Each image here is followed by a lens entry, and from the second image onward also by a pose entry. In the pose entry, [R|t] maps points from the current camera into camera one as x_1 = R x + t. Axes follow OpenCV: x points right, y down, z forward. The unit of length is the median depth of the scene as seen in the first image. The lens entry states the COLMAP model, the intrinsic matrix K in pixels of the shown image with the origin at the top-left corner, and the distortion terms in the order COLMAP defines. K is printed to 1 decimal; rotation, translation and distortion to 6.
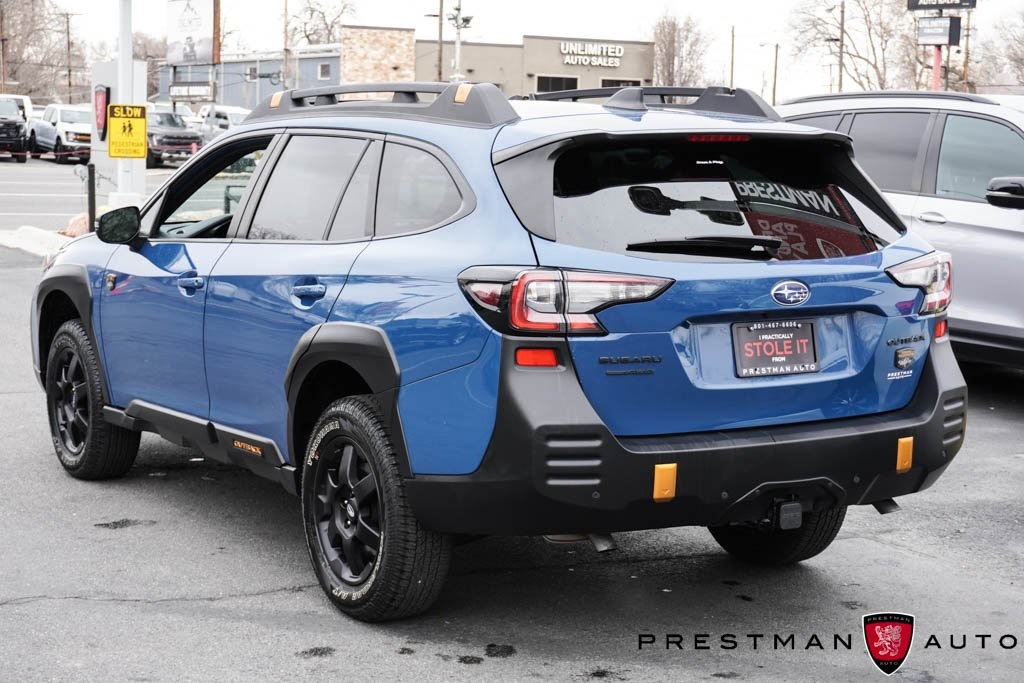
lens RADIAL K [[1852.4, 0, 434.2], [0, 1852.4, 342.9], [0, 0, 1]] dist [-0.010556, 0.263432]
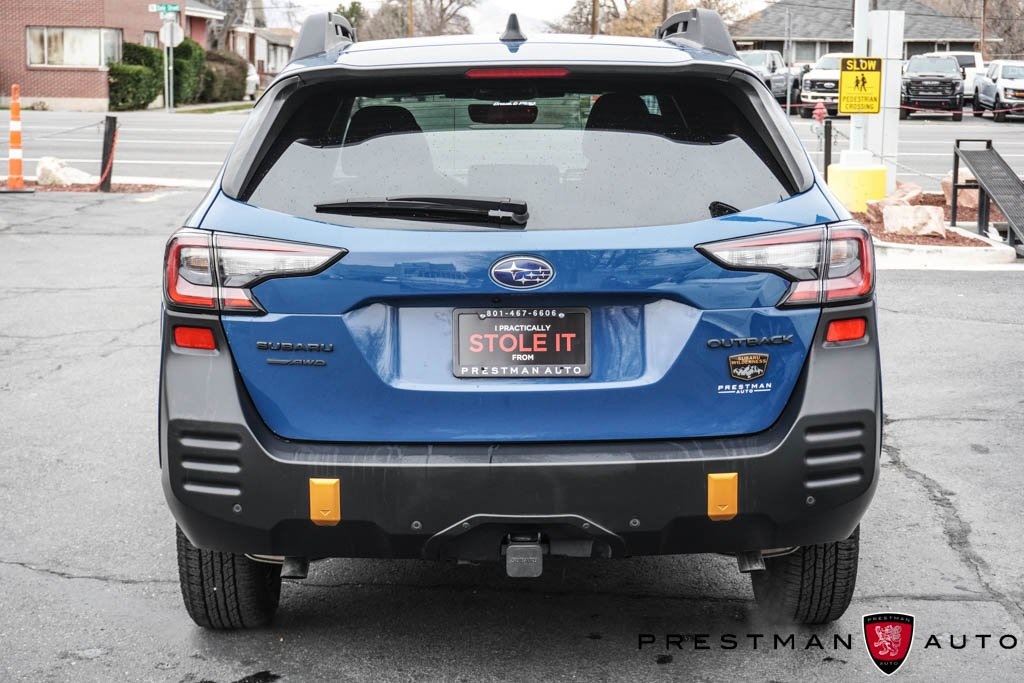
lens RADIAL K [[1852.4, 0, 434.2], [0, 1852.4, 342.9], [0, 0, 1]] dist [-0.010556, 0.263432]
pose [[0.868142, 0.053537, -0.493421, 0.532762], [-0.042919, 0.998539, 0.032831, -0.020929], [0.494457, -0.007325, 0.869171, 0.308111]]
